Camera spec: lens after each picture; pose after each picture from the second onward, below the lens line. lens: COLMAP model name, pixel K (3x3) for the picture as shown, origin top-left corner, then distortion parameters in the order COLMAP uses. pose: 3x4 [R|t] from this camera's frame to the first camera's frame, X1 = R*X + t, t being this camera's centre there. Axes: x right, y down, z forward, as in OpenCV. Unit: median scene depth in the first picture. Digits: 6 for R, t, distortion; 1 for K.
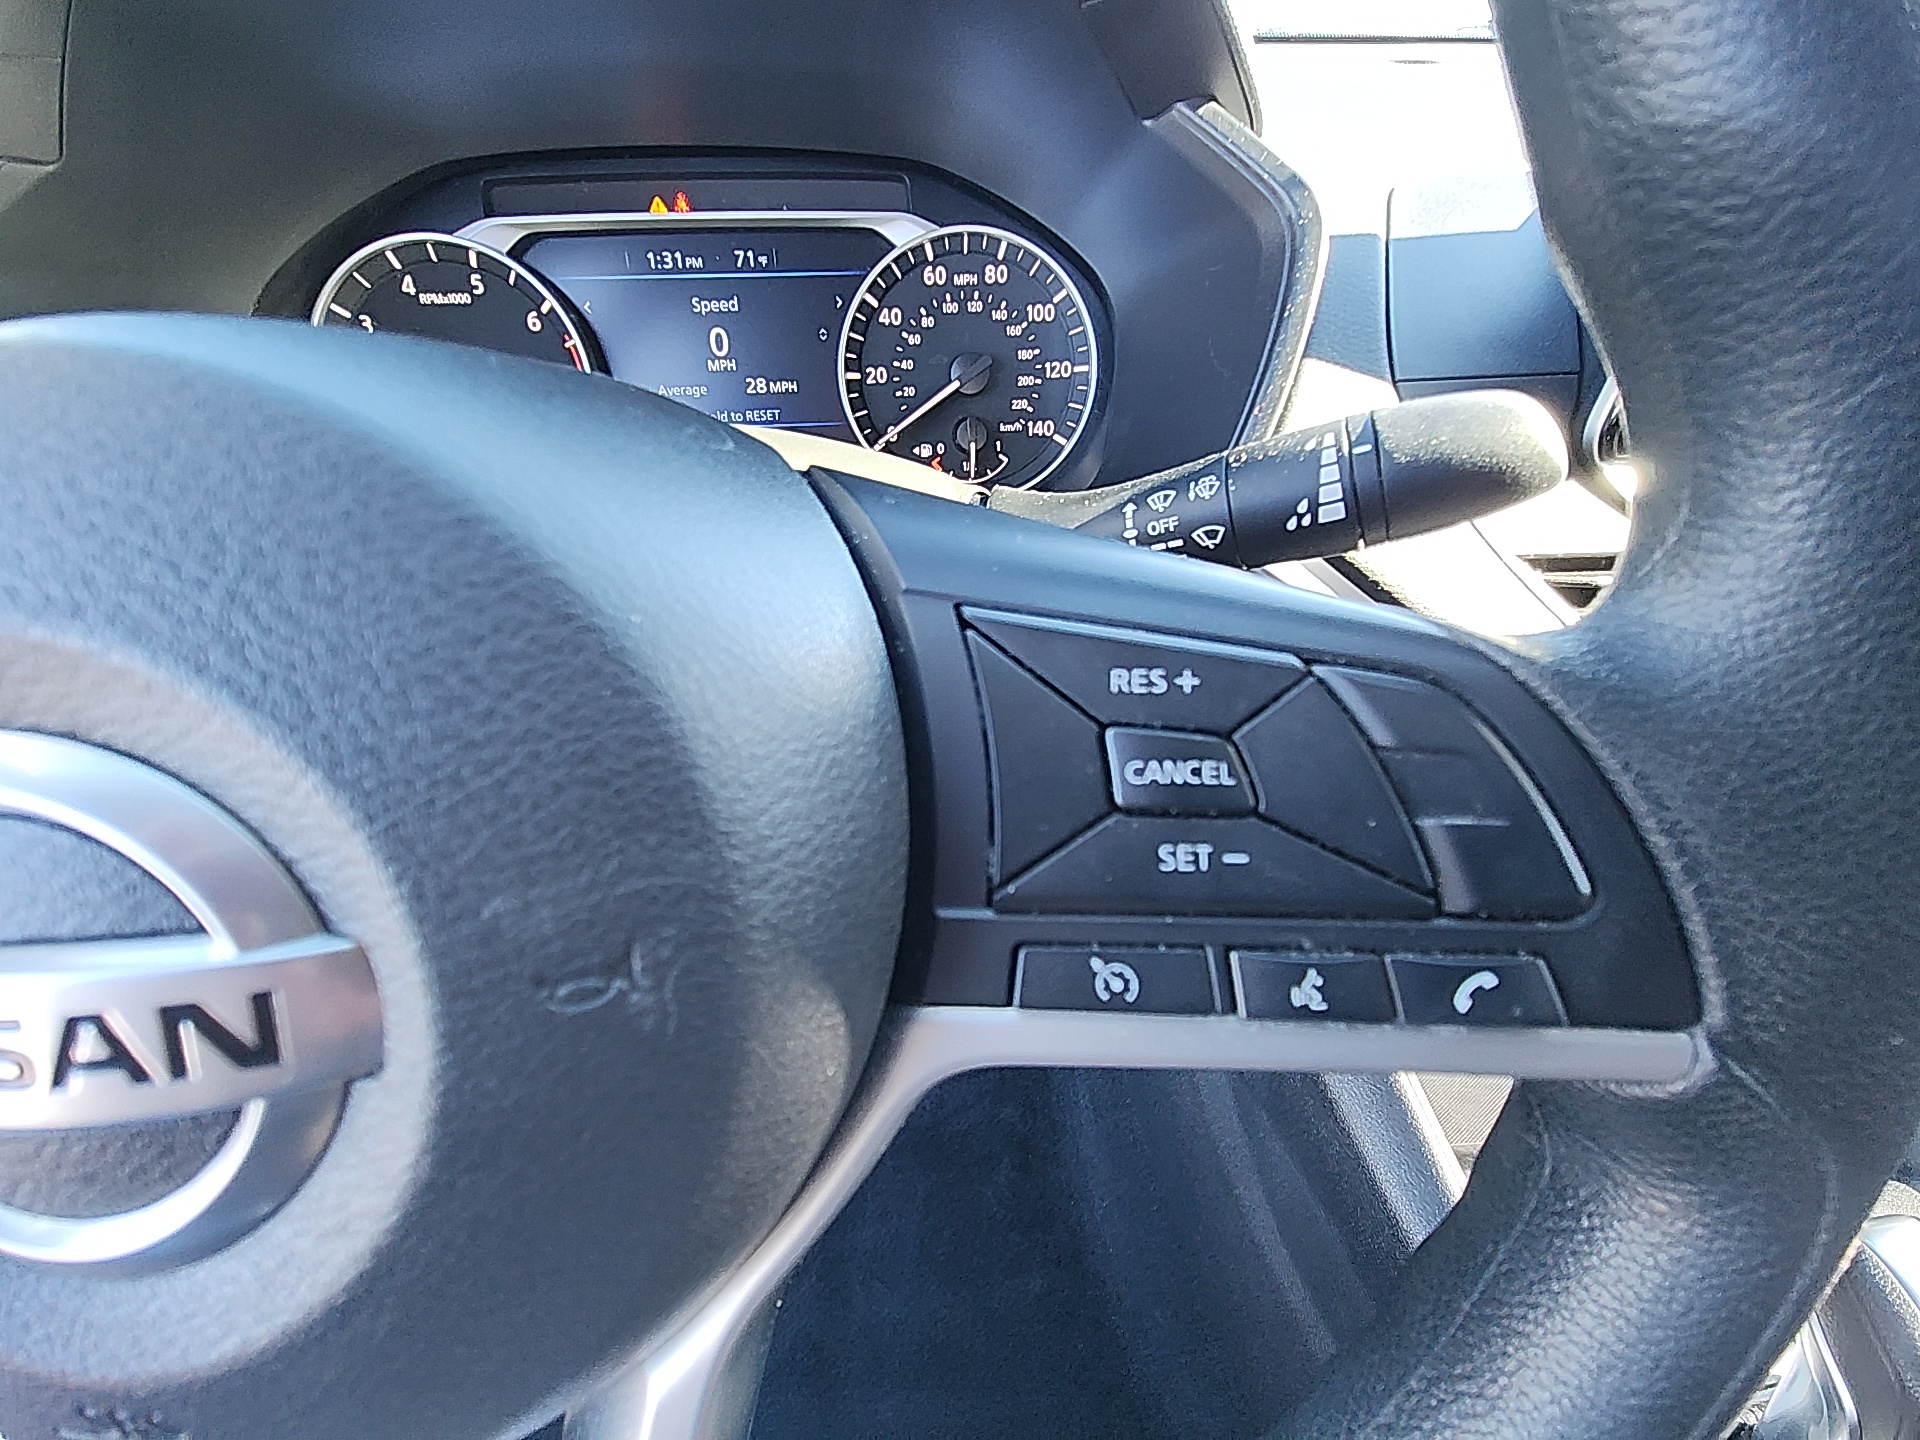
lens RADIAL K [[778.3, 0, 953.5], [0, 778.3, 698.5], [0, 0, 1]] dist [0.015171, -0.010722]
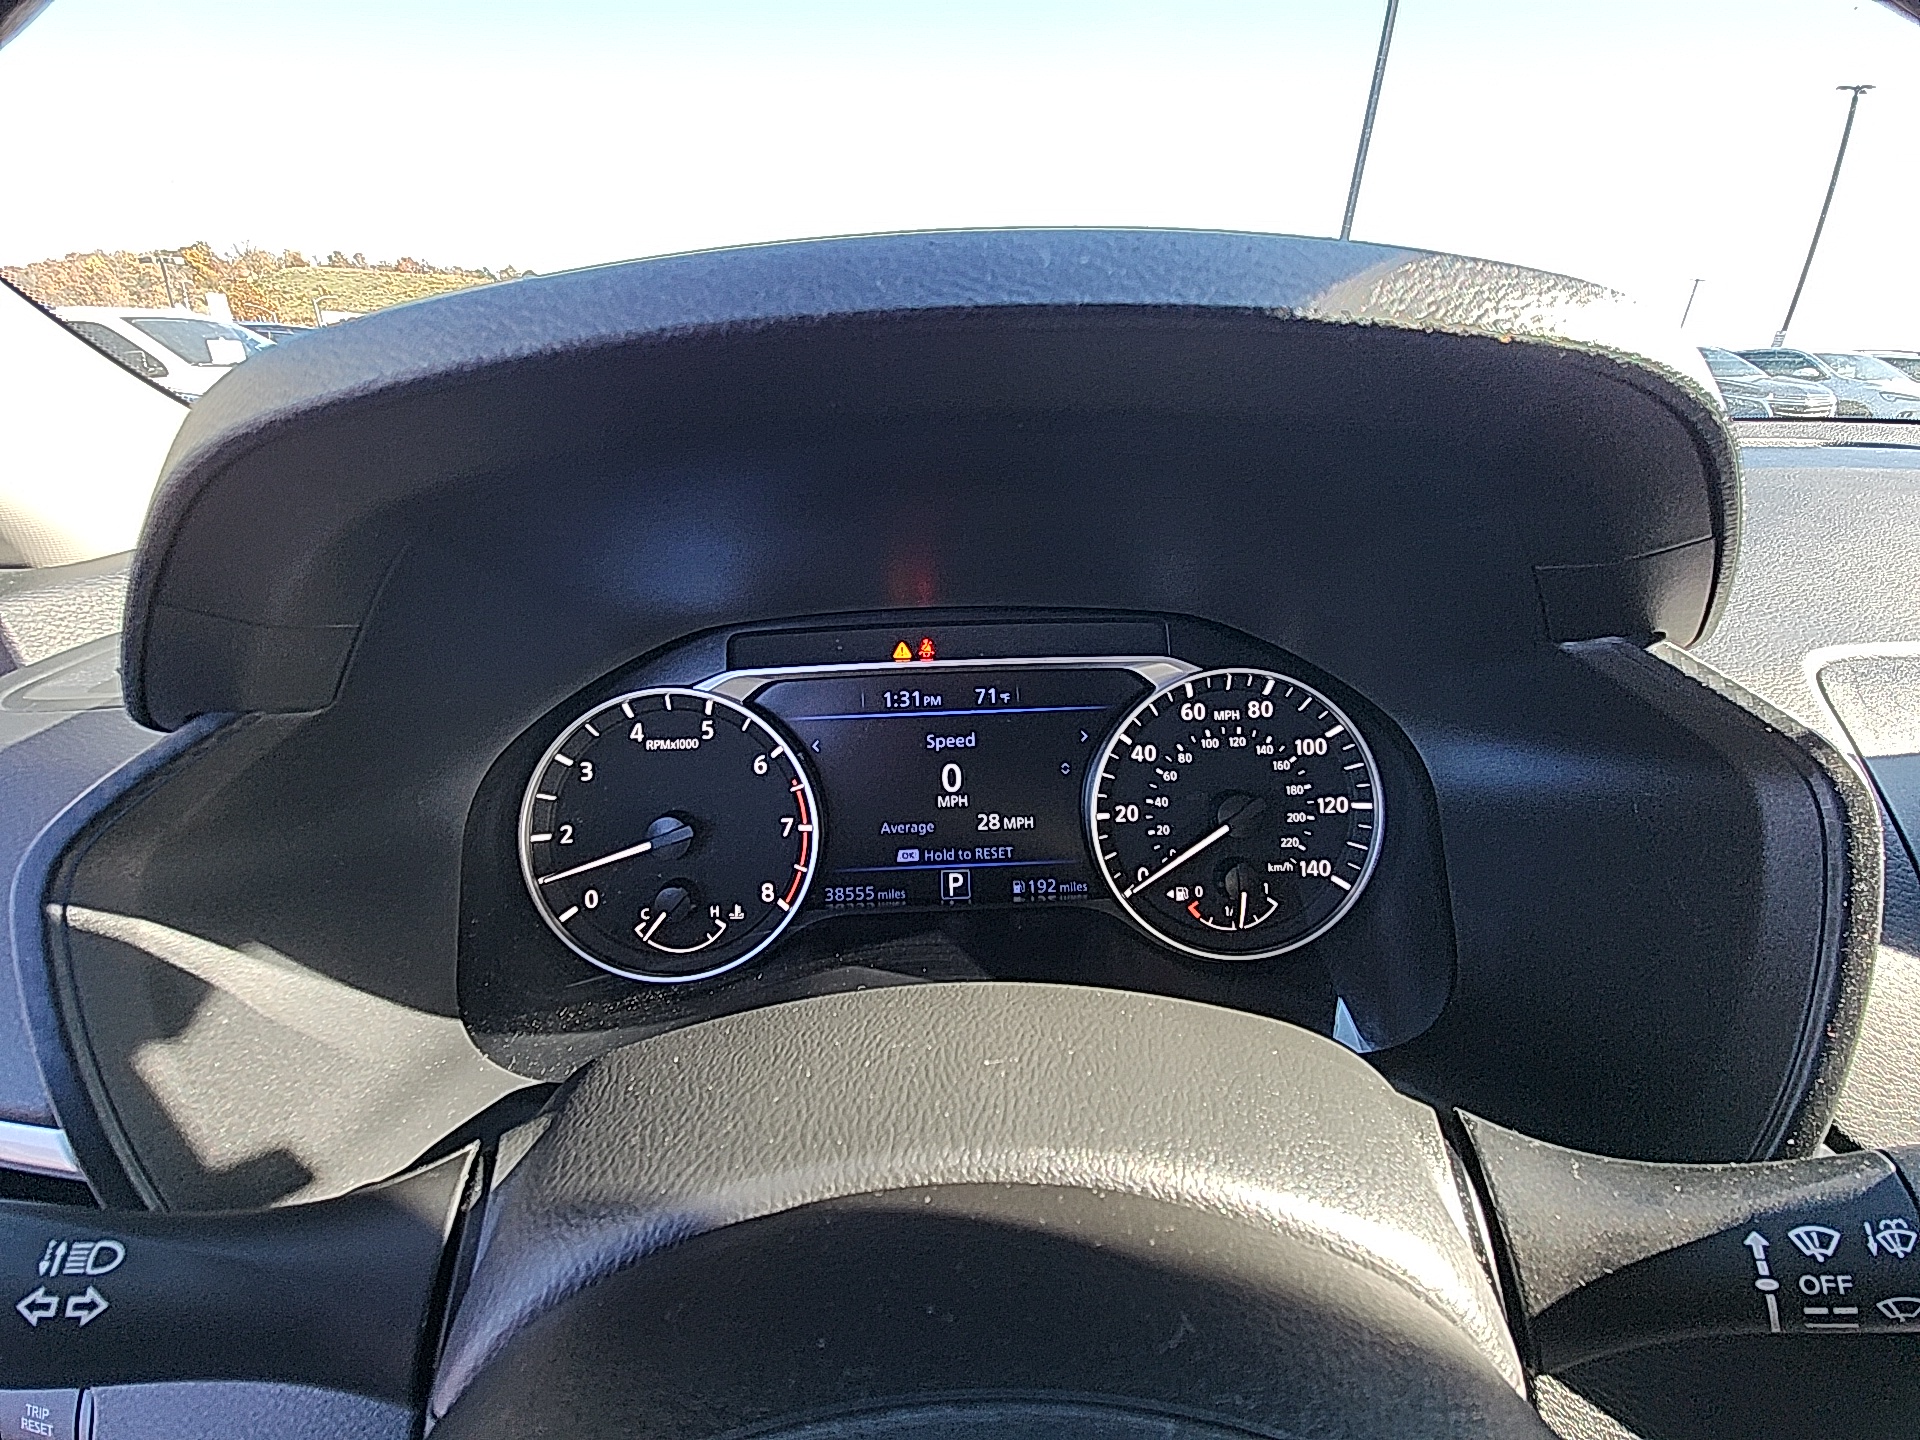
lens RADIAL K [[778.3, 0, 953.5], [0, 778.3, 698.5], [0, 0, 1]] dist [0.015171, -0.010722]
pose [[0.998362, -0.003214, -0.057128, -0.252843], [-0.013485, 0.957078, -0.289516, -0.289768], [0.055606, 0.289812, 0.955467, 0.108263]]
